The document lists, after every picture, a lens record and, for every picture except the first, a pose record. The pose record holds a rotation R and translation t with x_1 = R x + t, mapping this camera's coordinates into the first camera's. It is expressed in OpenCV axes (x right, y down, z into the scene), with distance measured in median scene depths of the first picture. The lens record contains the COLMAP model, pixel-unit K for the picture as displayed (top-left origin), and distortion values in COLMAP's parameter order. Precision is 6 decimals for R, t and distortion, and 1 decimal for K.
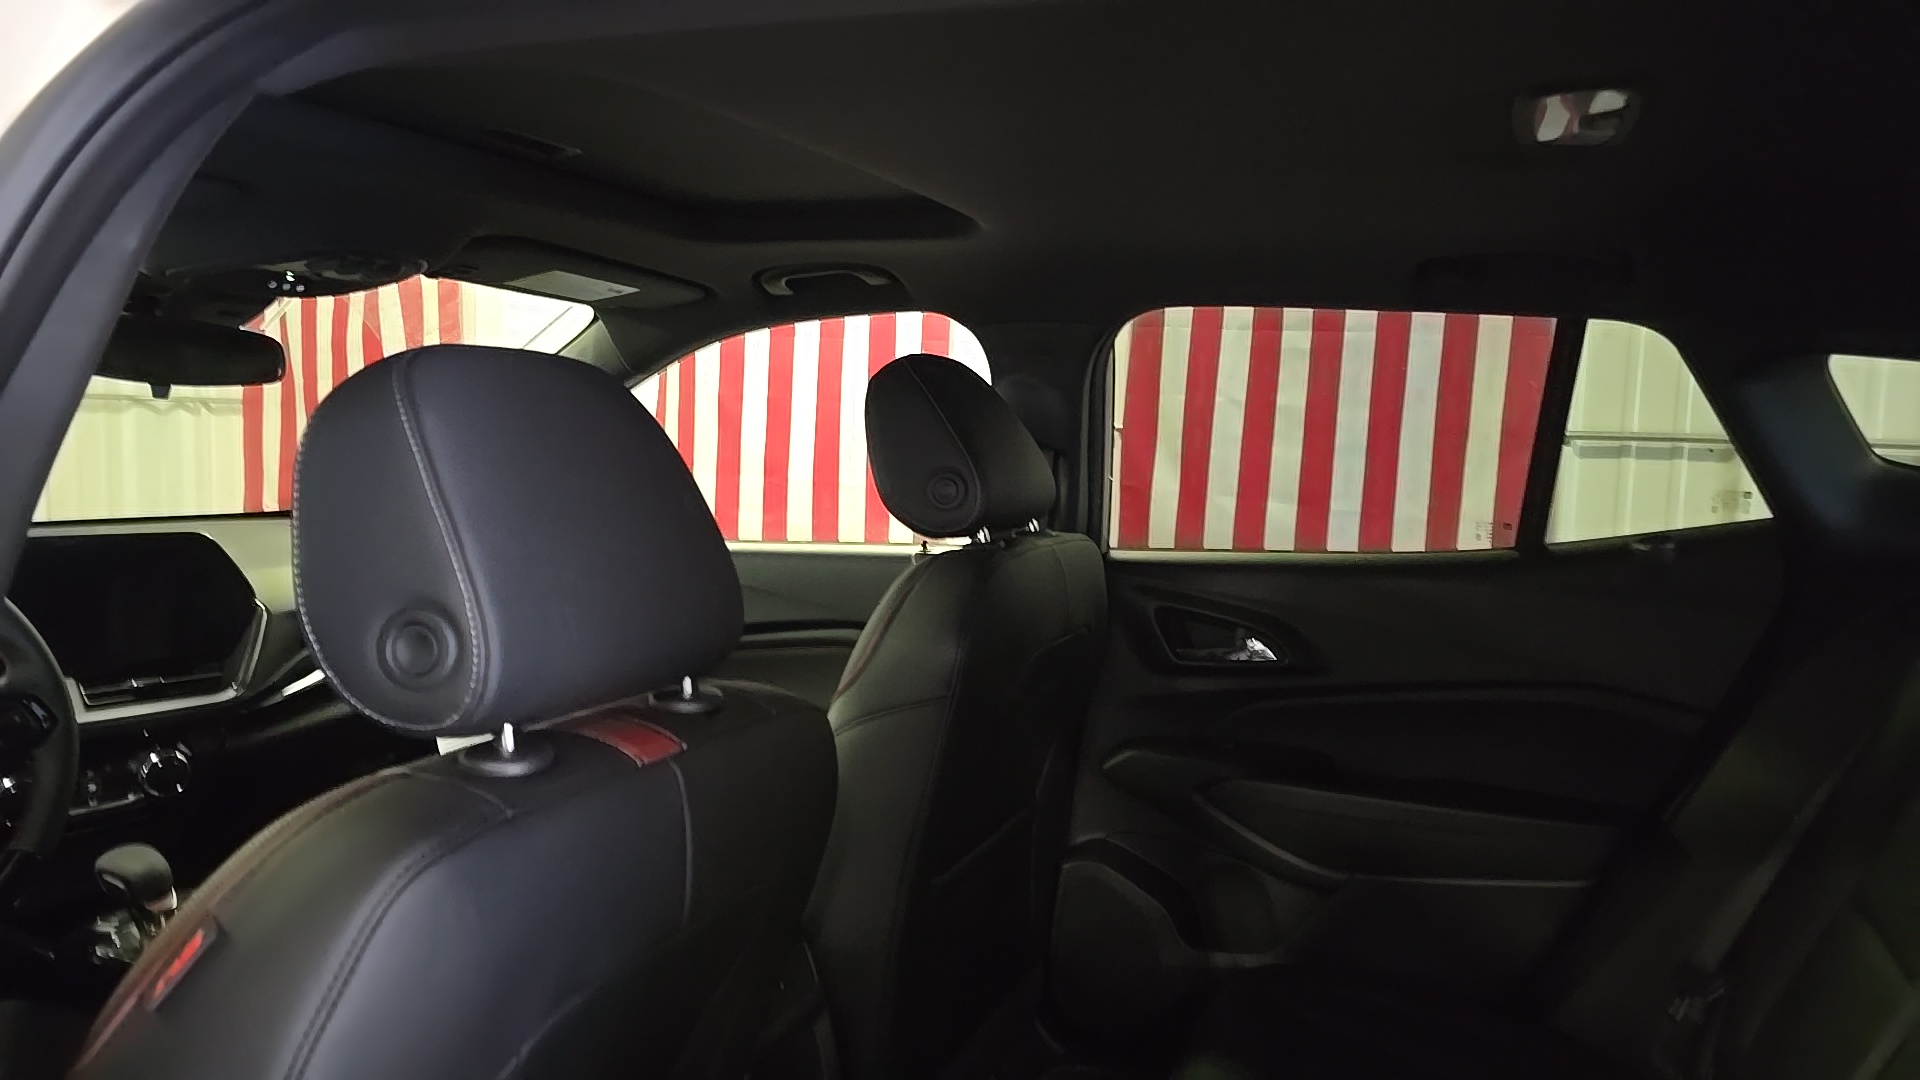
lens RADIAL K [[1259.4, 0, 968.5], [0, 1259.4, 546.4], [0, 0, 1]] dist [0.076069, -0.084041]
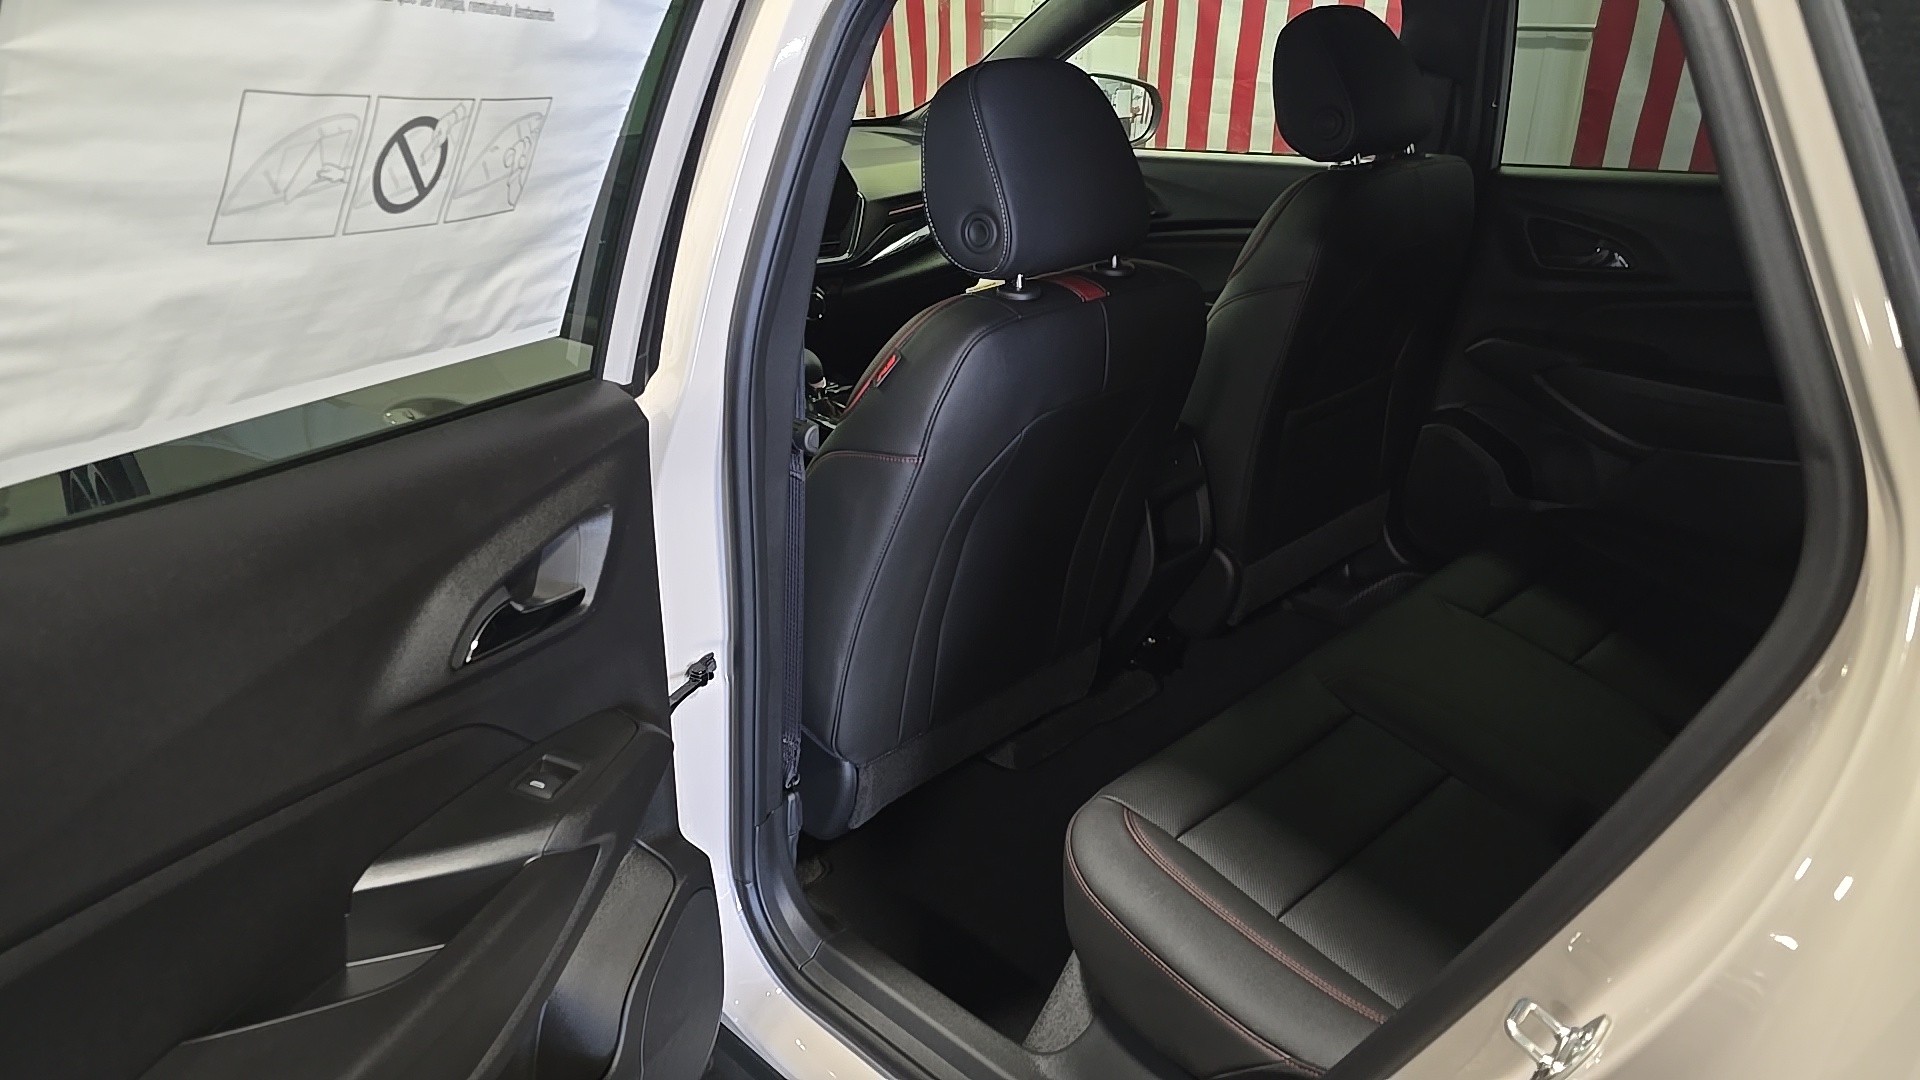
lens RADIAL K [[1259.4, 0, 968.5], [0, 1259.4, 546.4], [0, 0, 1]] dist [0.076069, -0.084041]
pose [[0.928221, 0.127466, -0.349513, 0.255684], [-0.012423, 0.949569, 0.313312, -0.061390], [0.371823, -0.286480, 0.882993, -0.743519]]
